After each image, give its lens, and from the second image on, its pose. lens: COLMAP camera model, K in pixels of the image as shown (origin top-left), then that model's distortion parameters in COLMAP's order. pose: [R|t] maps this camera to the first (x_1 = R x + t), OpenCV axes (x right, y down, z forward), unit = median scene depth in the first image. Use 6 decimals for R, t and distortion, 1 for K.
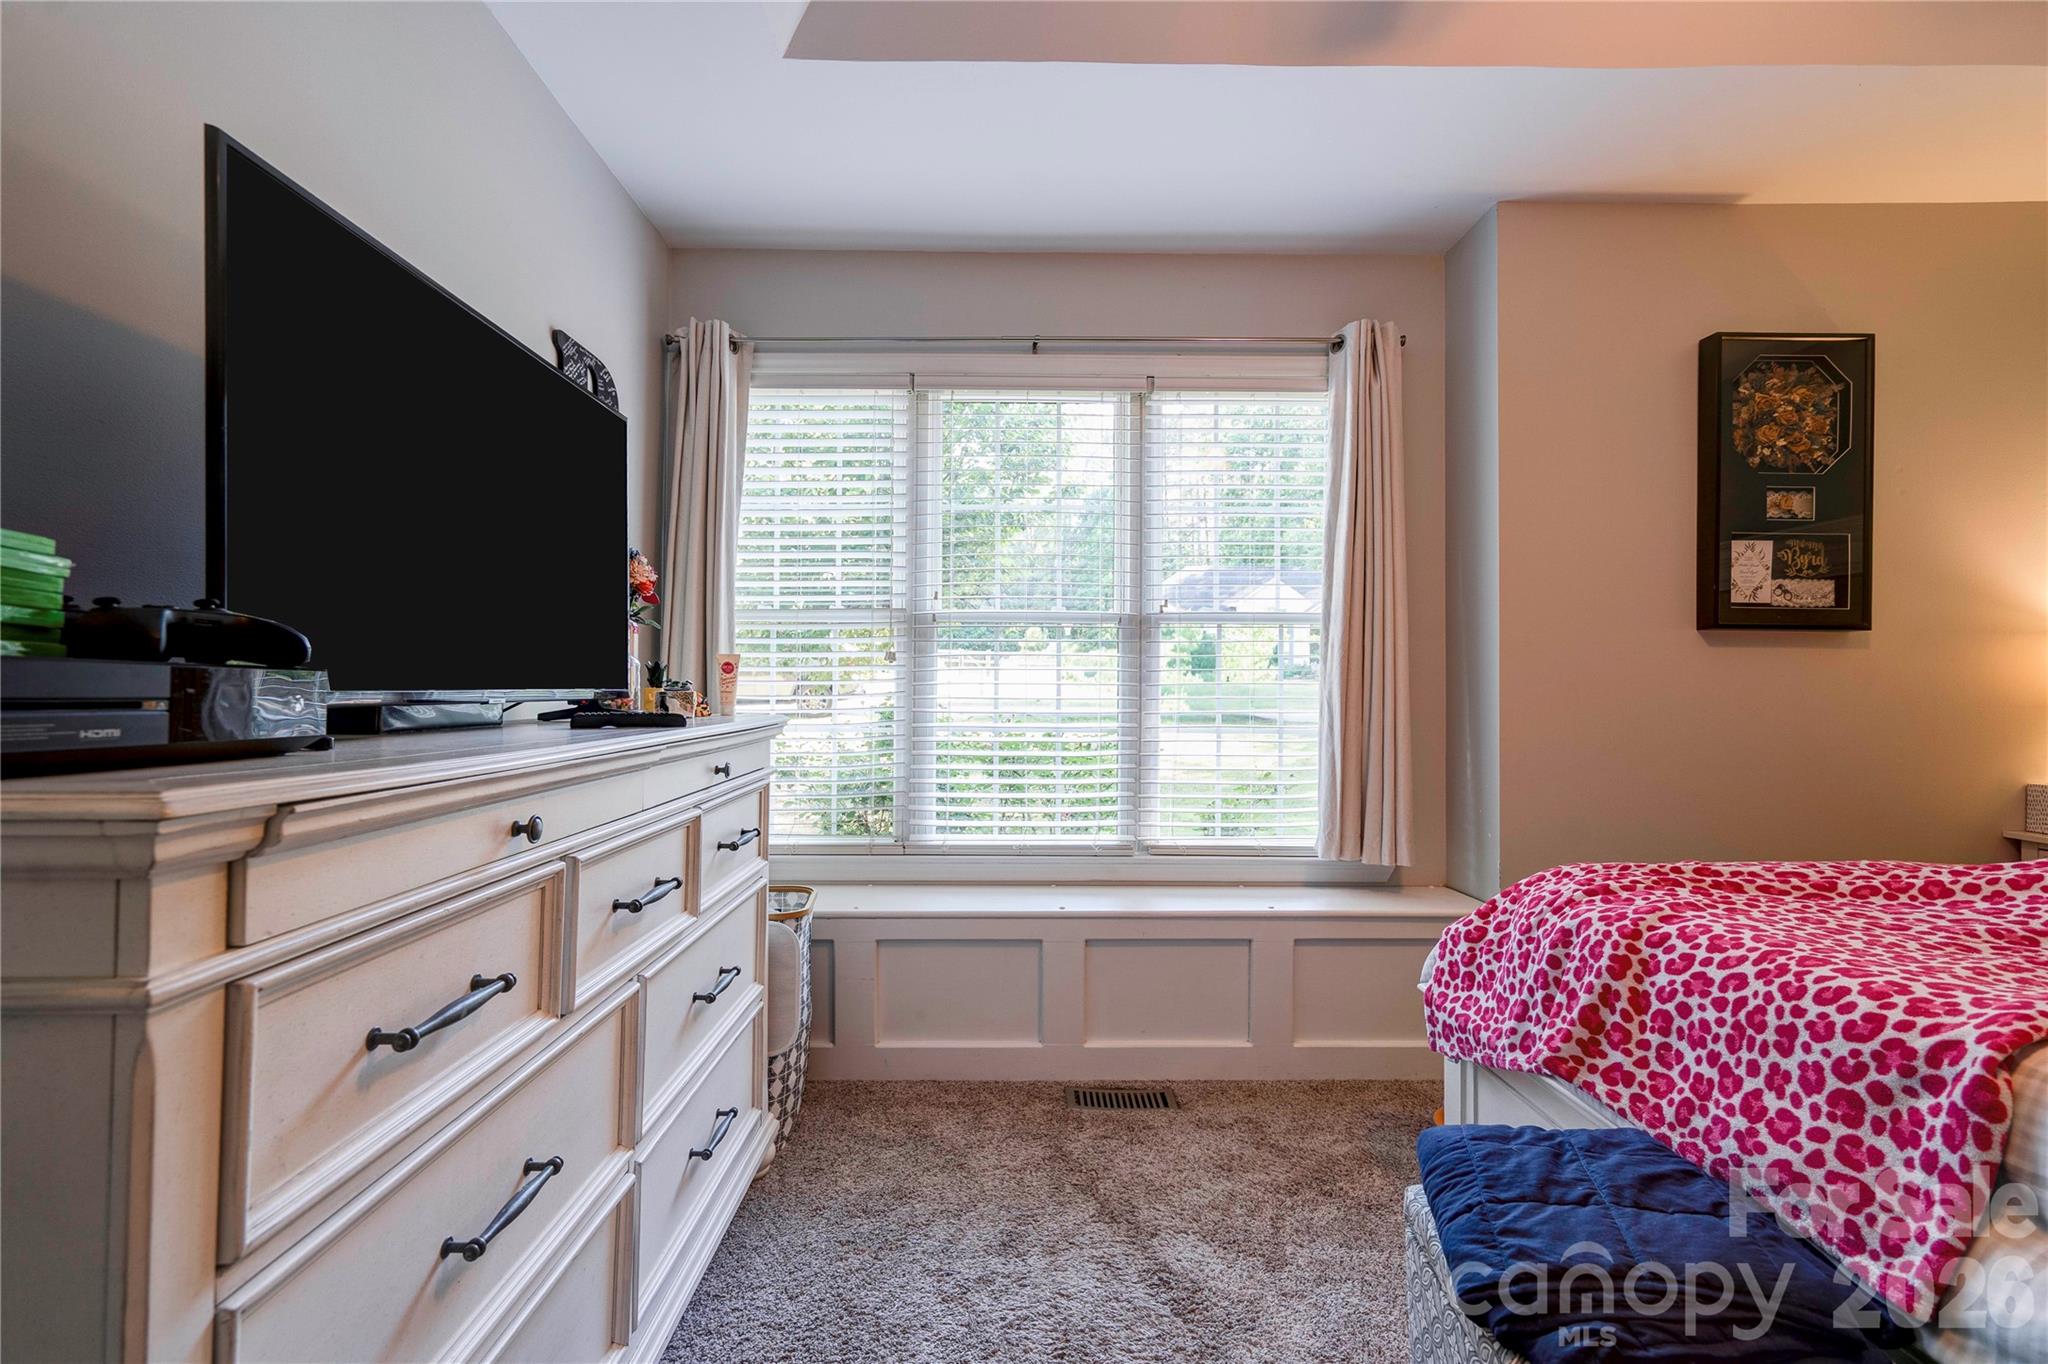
lens RADIAL K [[935.6, 0, 1010.9], [0, 935.6, 683.1], [0, 0, 1]] dist [0.001992, 0.010550]
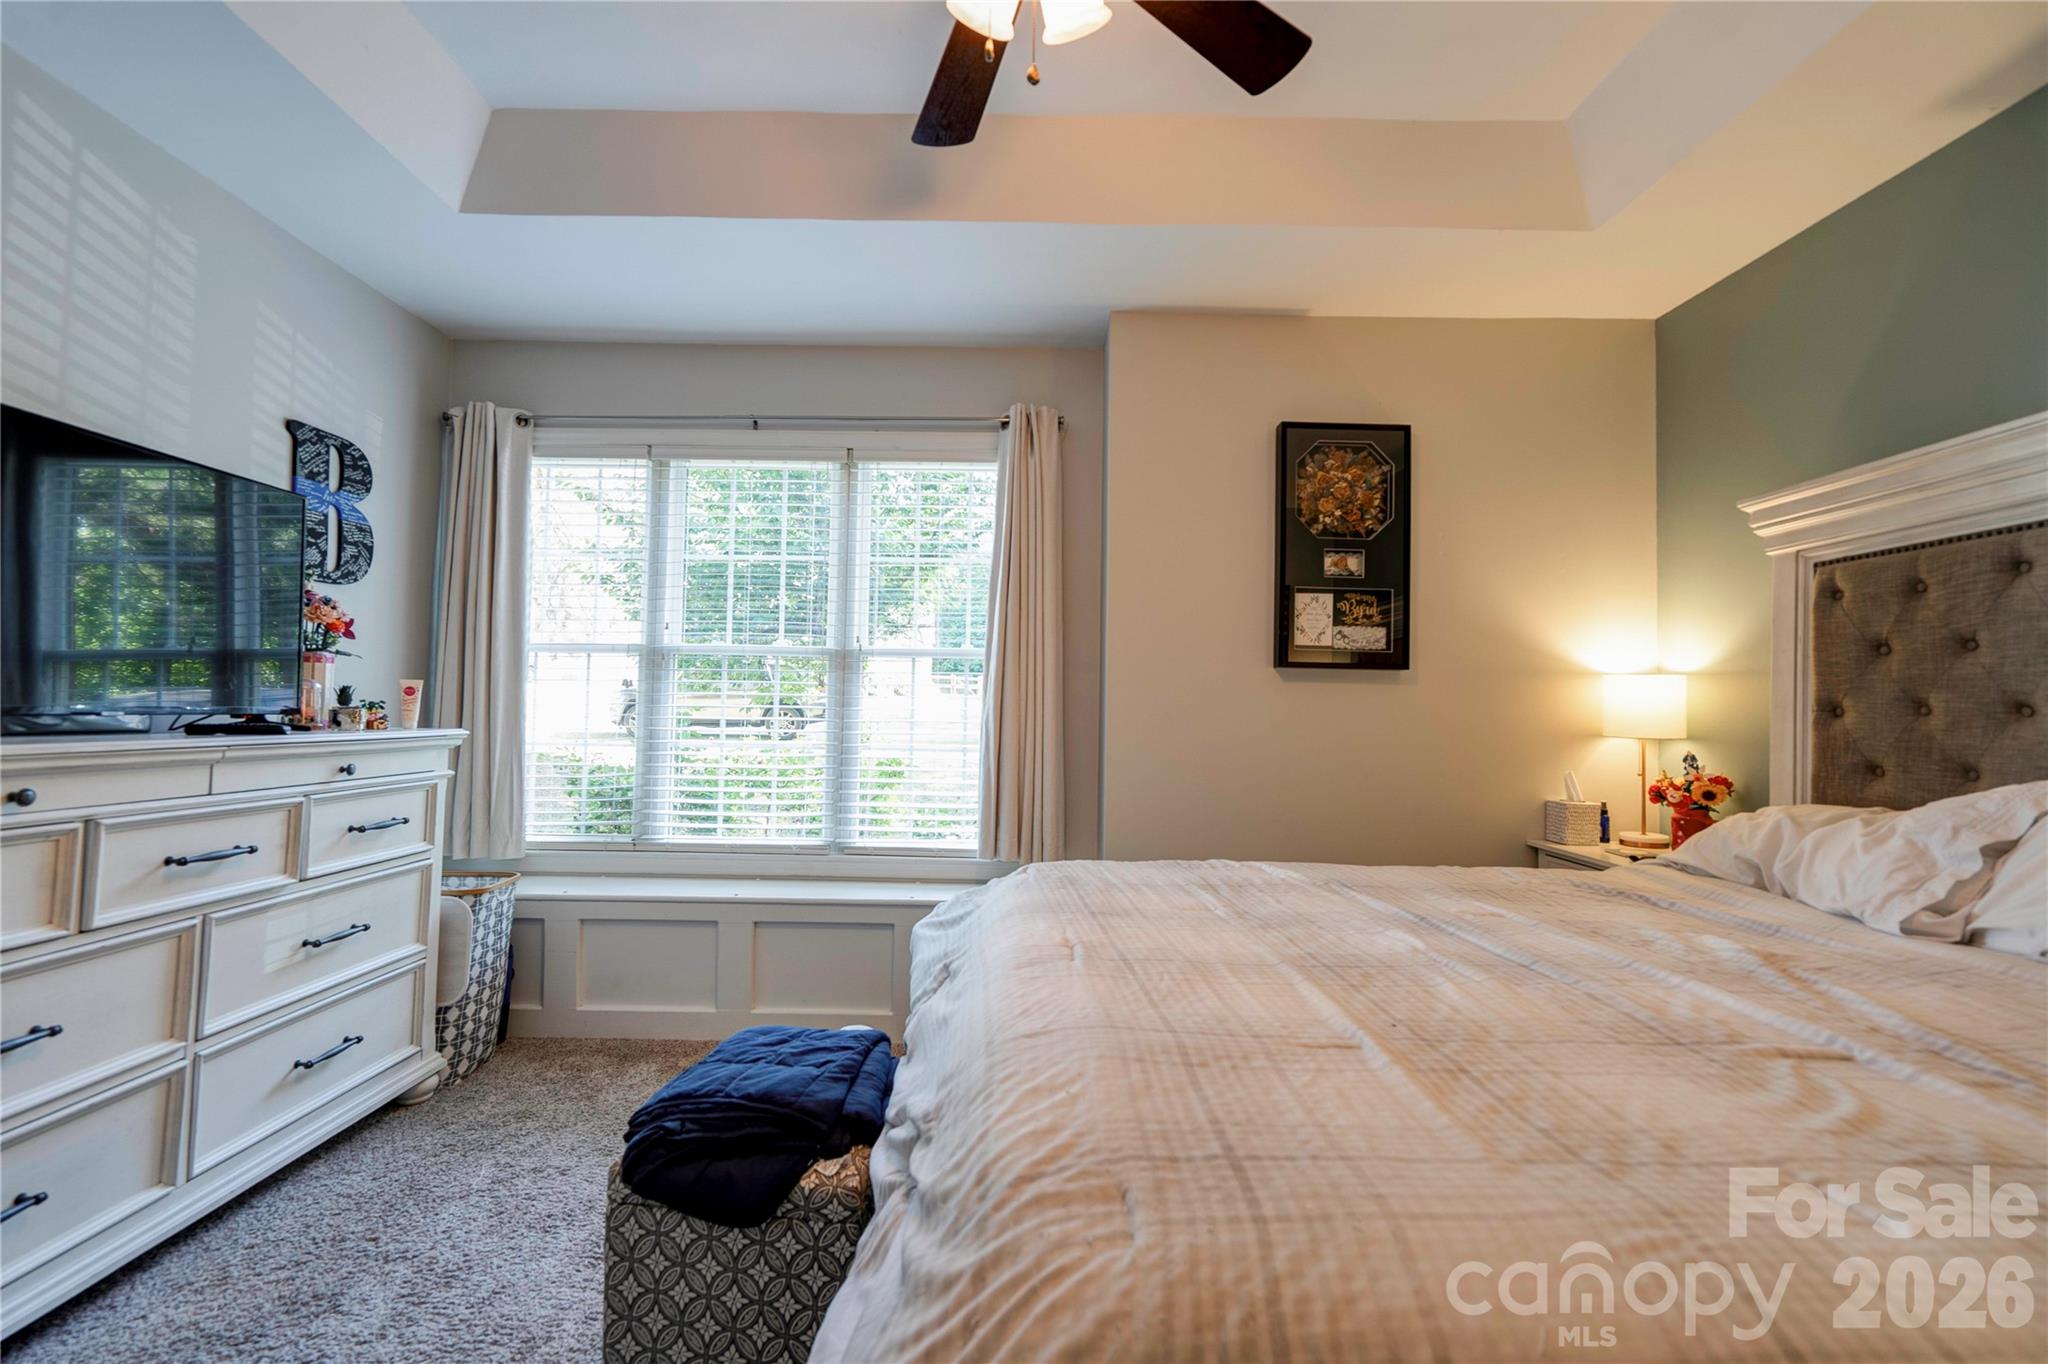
lens RADIAL K [[935.6, 0, 1010.9], [0, 935.6, 683.1], [0, 0, 1]] dist [0.001992, 0.010550]
pose [[0.999753, 0.011067, -0.019260, 0.424067], [-0.011553, 0.999613, -0.025319, -0.003363], [0.018972, 0.025535, 0.999494, -0.192518]]
